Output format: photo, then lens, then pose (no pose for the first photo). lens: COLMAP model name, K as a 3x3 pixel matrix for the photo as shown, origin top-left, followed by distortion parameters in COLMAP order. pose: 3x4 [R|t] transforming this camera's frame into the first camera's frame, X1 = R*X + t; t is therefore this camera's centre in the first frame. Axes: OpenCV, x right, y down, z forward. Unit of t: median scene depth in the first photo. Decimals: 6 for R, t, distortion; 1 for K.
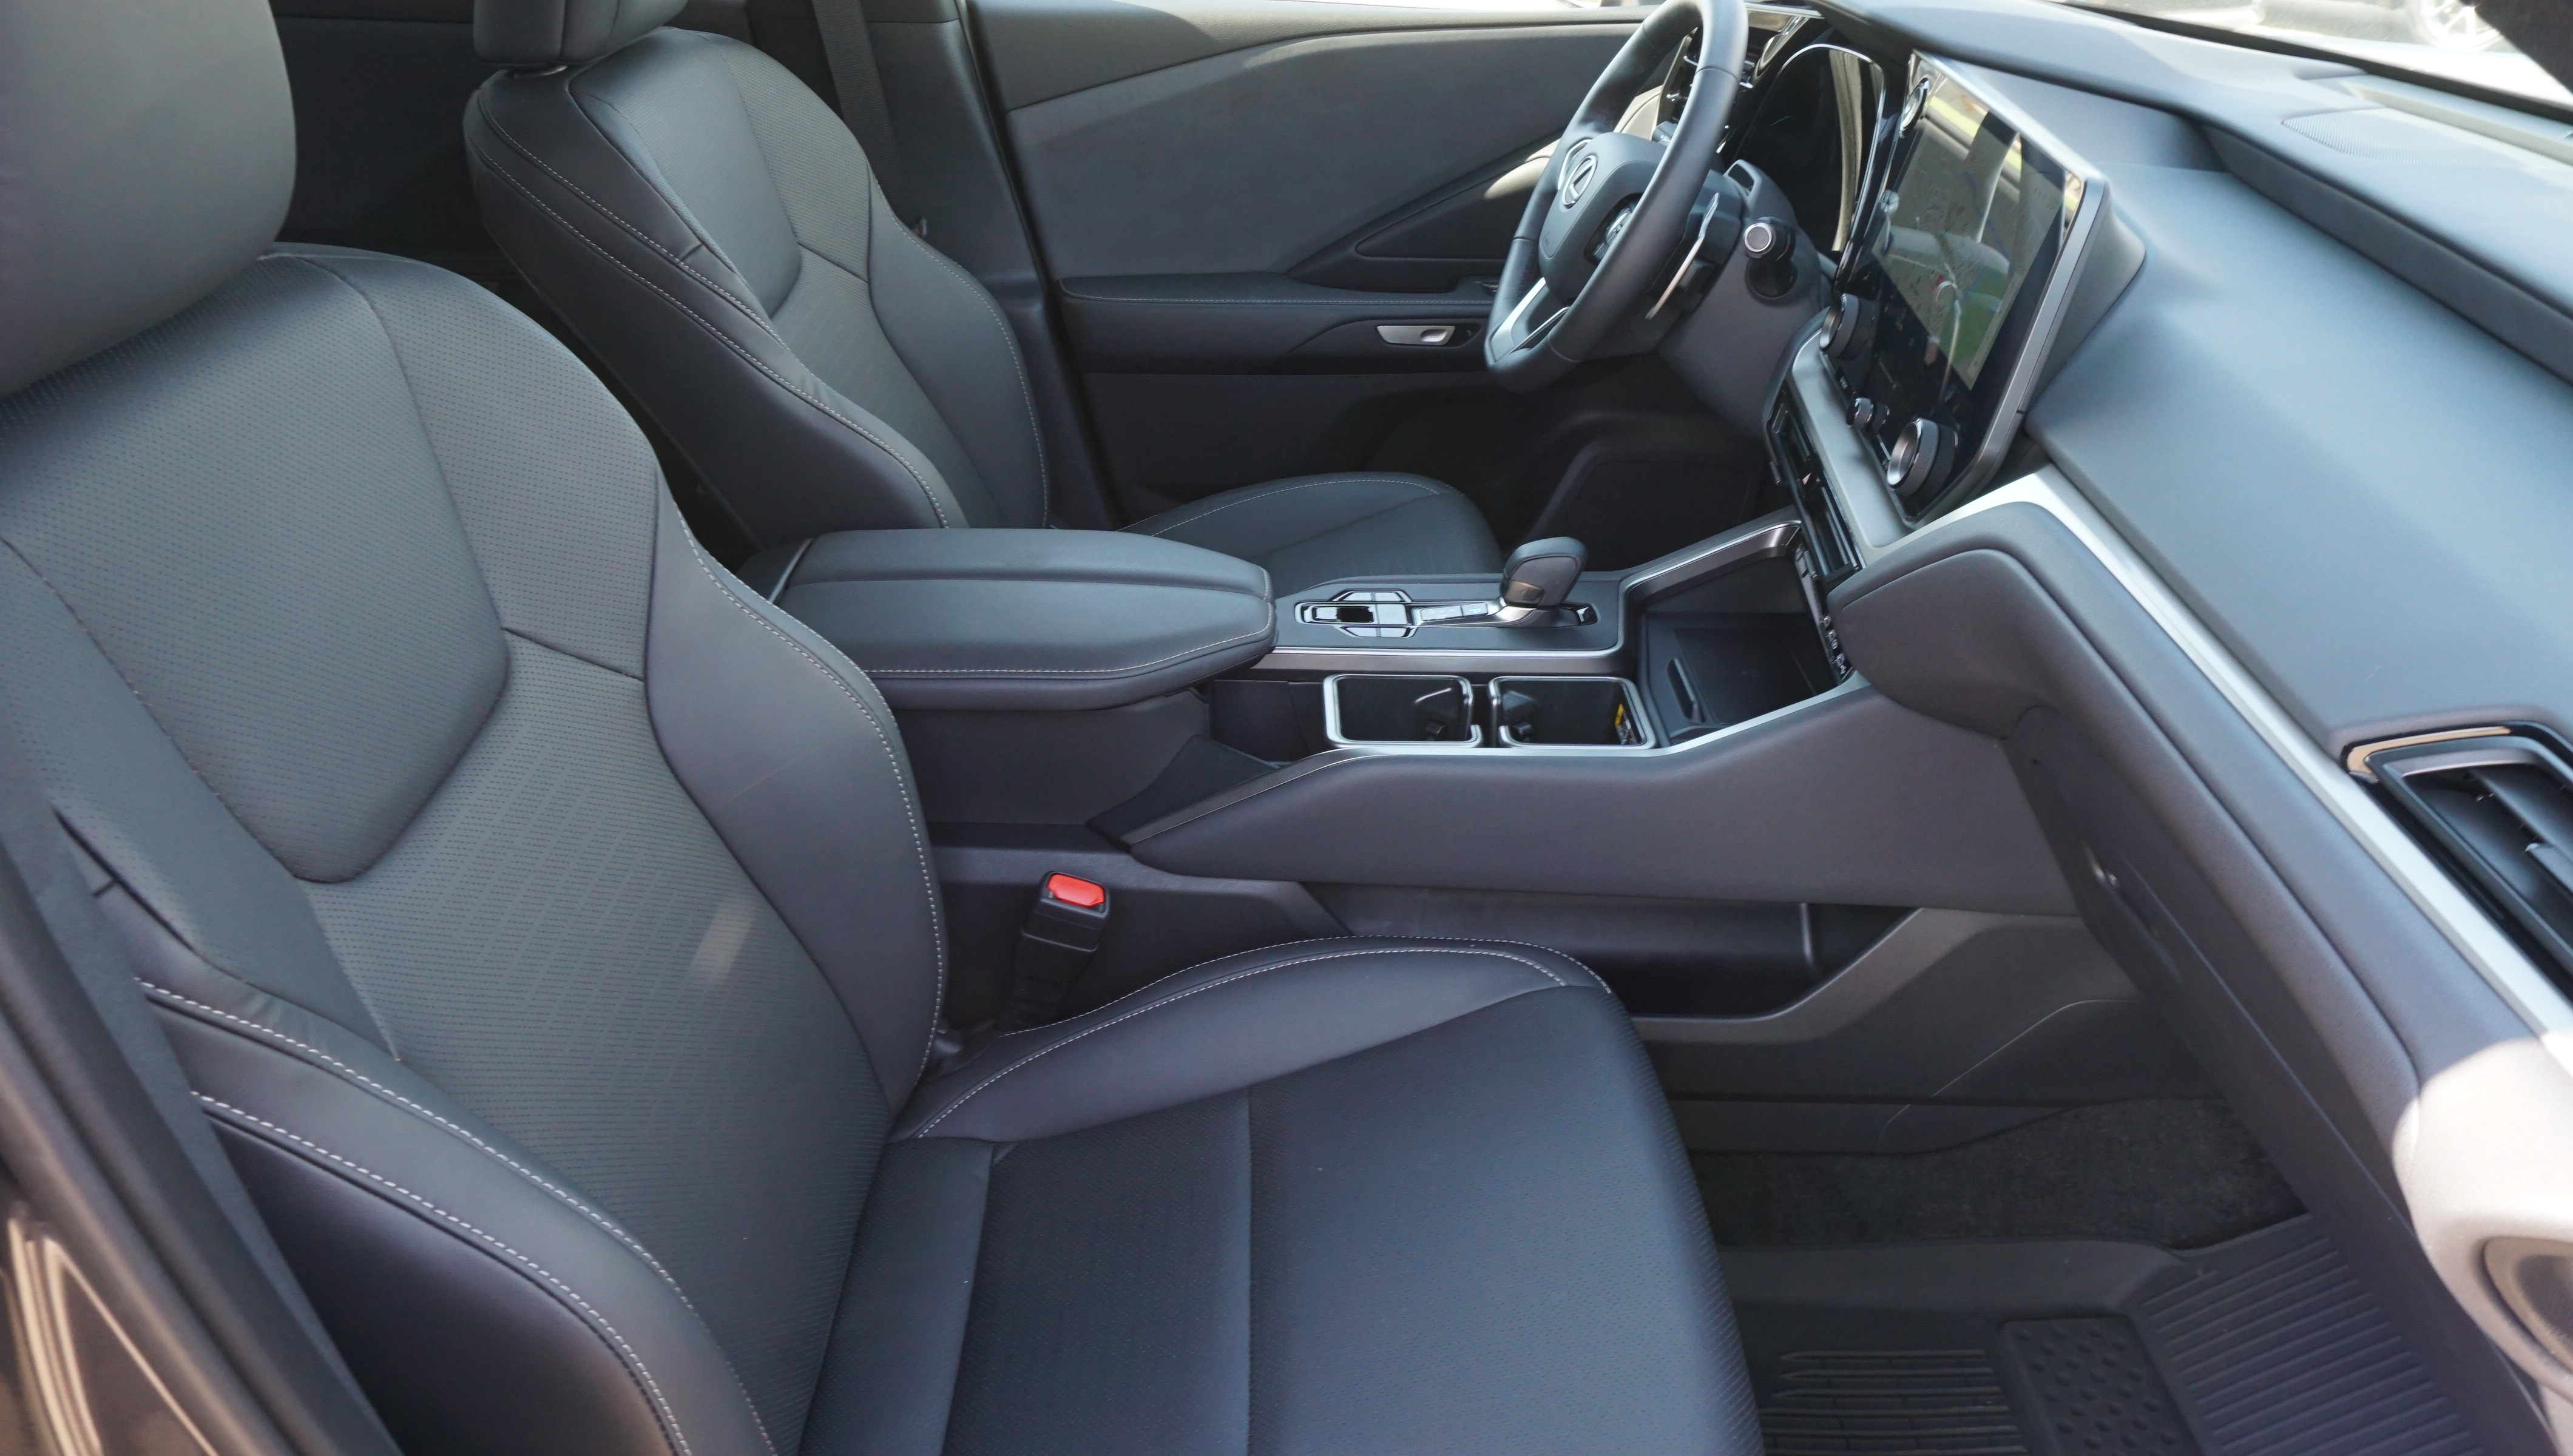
lens RADIAL K [[1726.3, 0, 1279.7], [0, 1726.3, 729.3], [0, 0, 1]] dist [-0.054232, 0.049484]
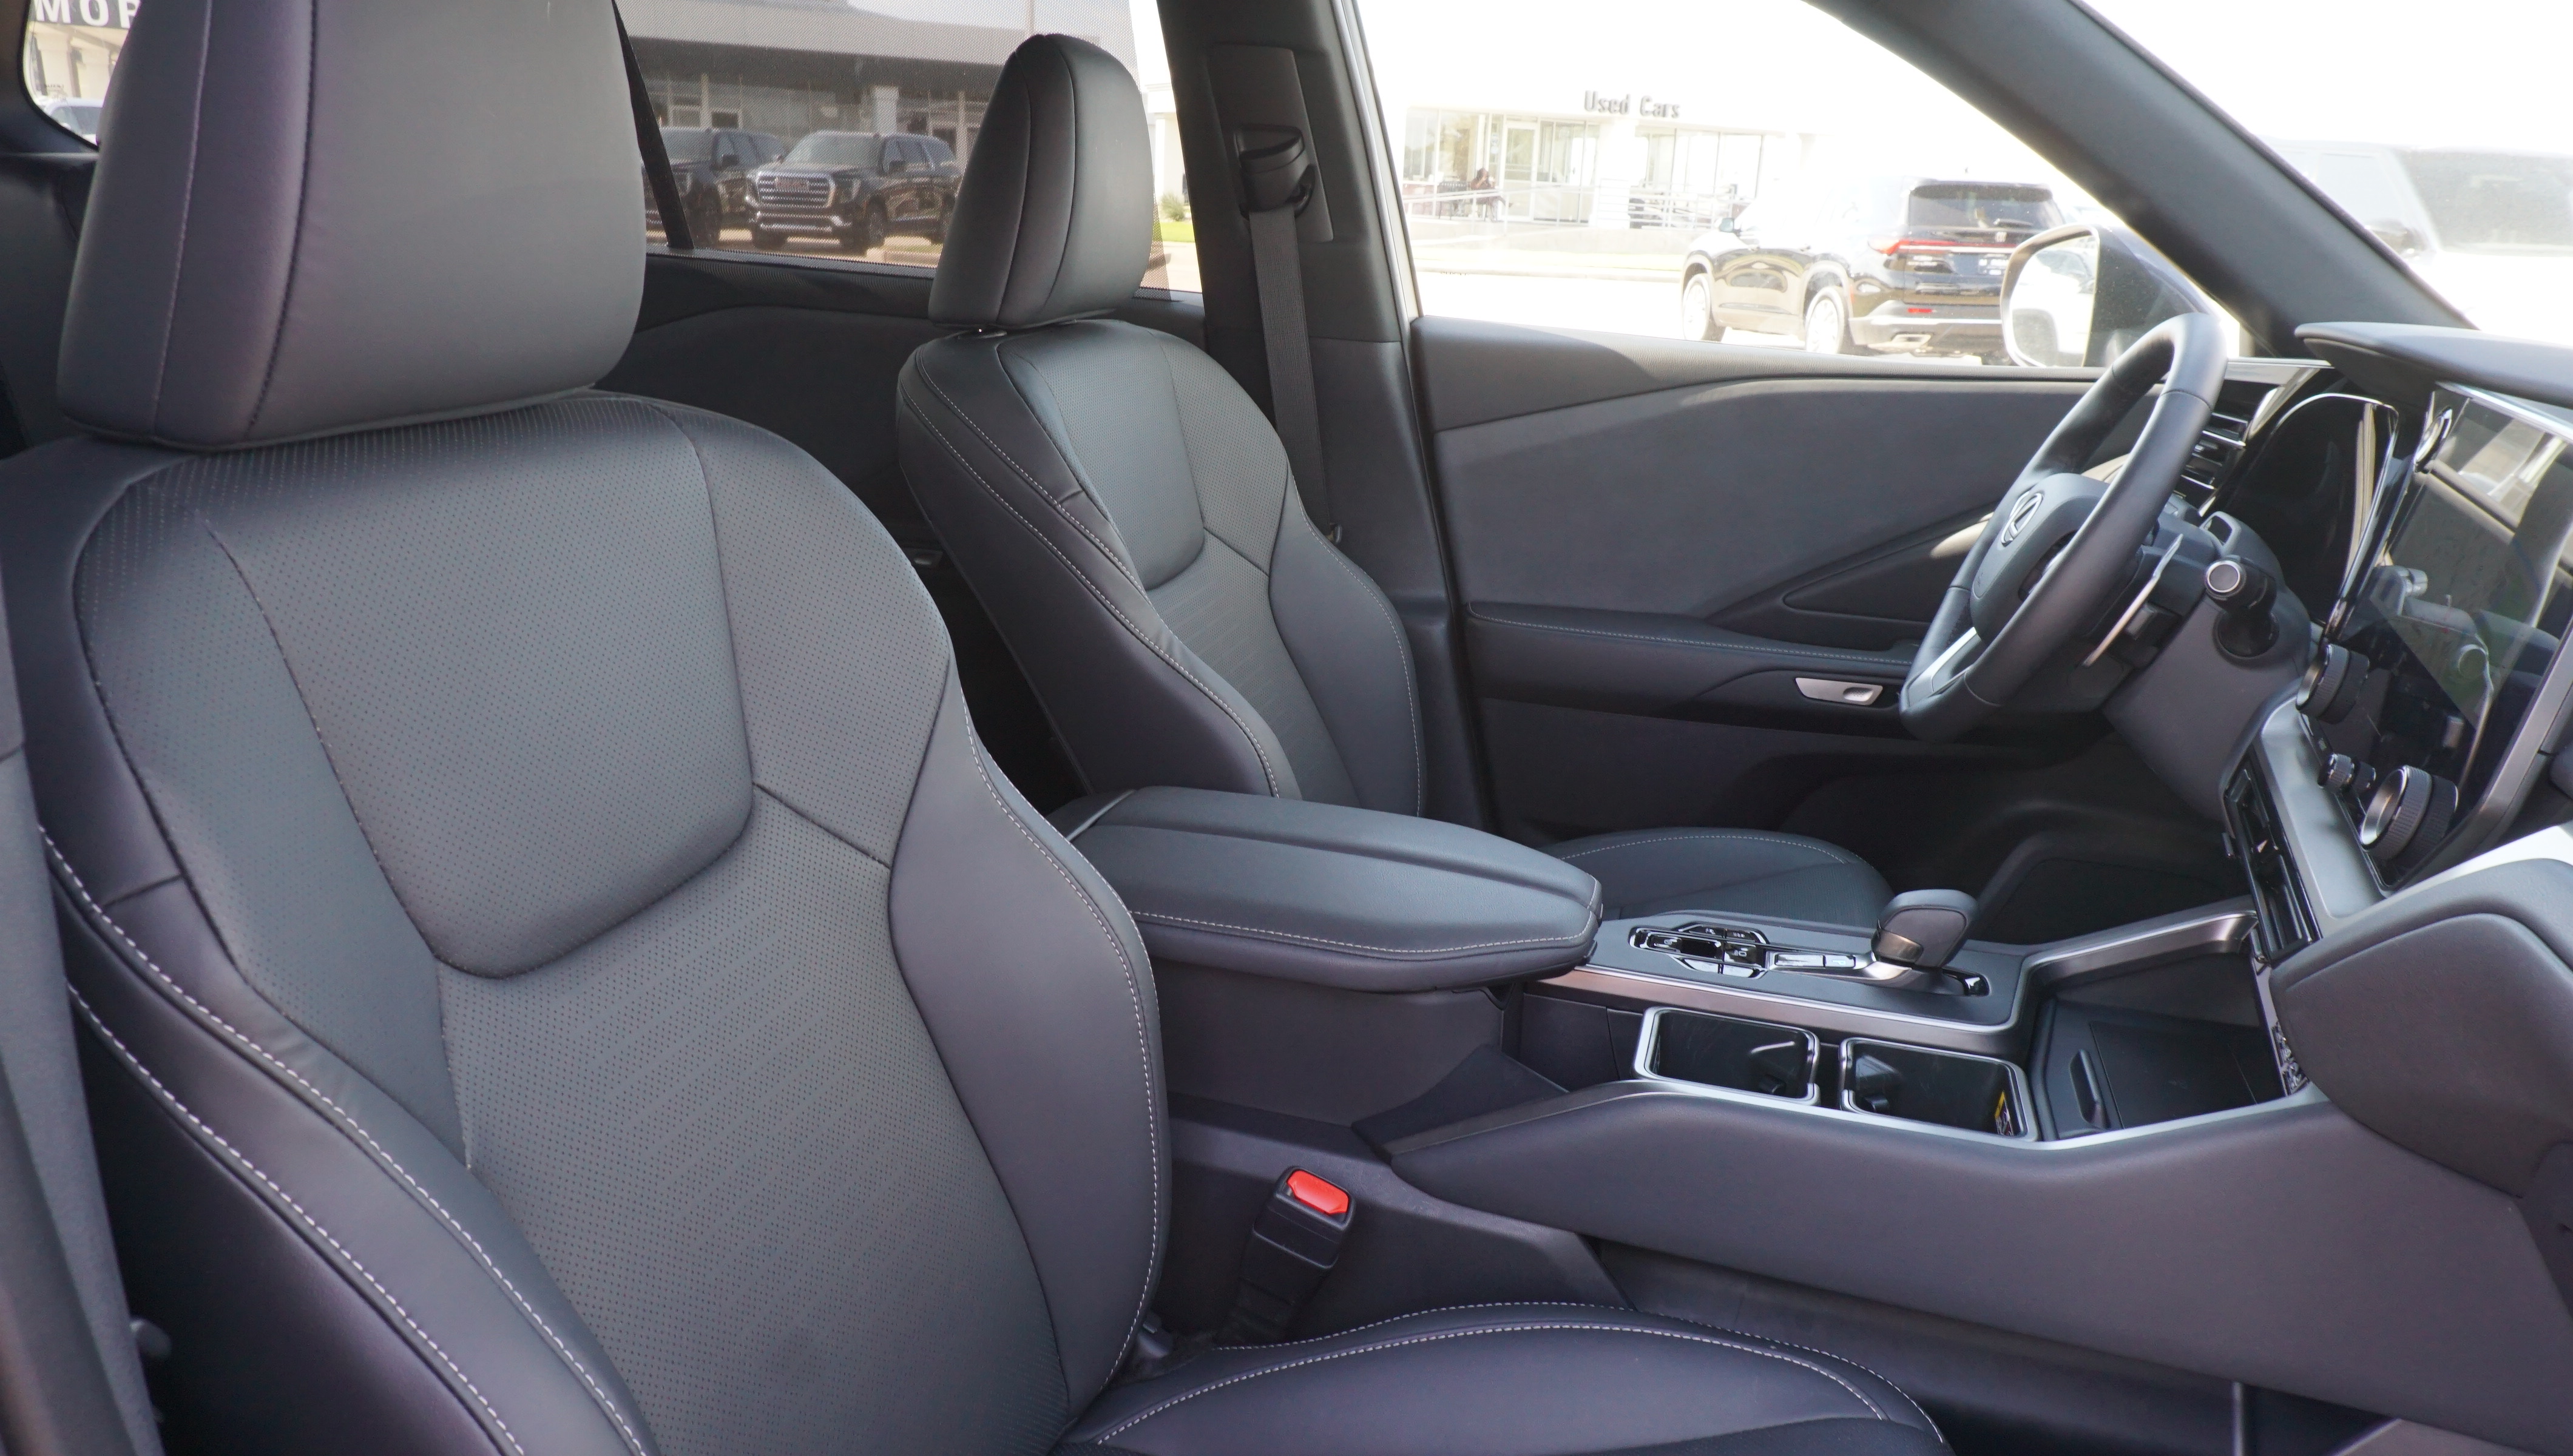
lens RADIAL K [[1726.3, 0, 1279.7], [0, 1726.3, 729.3], [0, 0, 1]] dist [-0.054232, 0.049484]
pose [[0.954657, 0.108182, -0.277355, 0.074143], [-0.169372, 0.963536, -0.207152, 0.045791], [0.244831, 0.244736, 0.938170, 0.100630]]
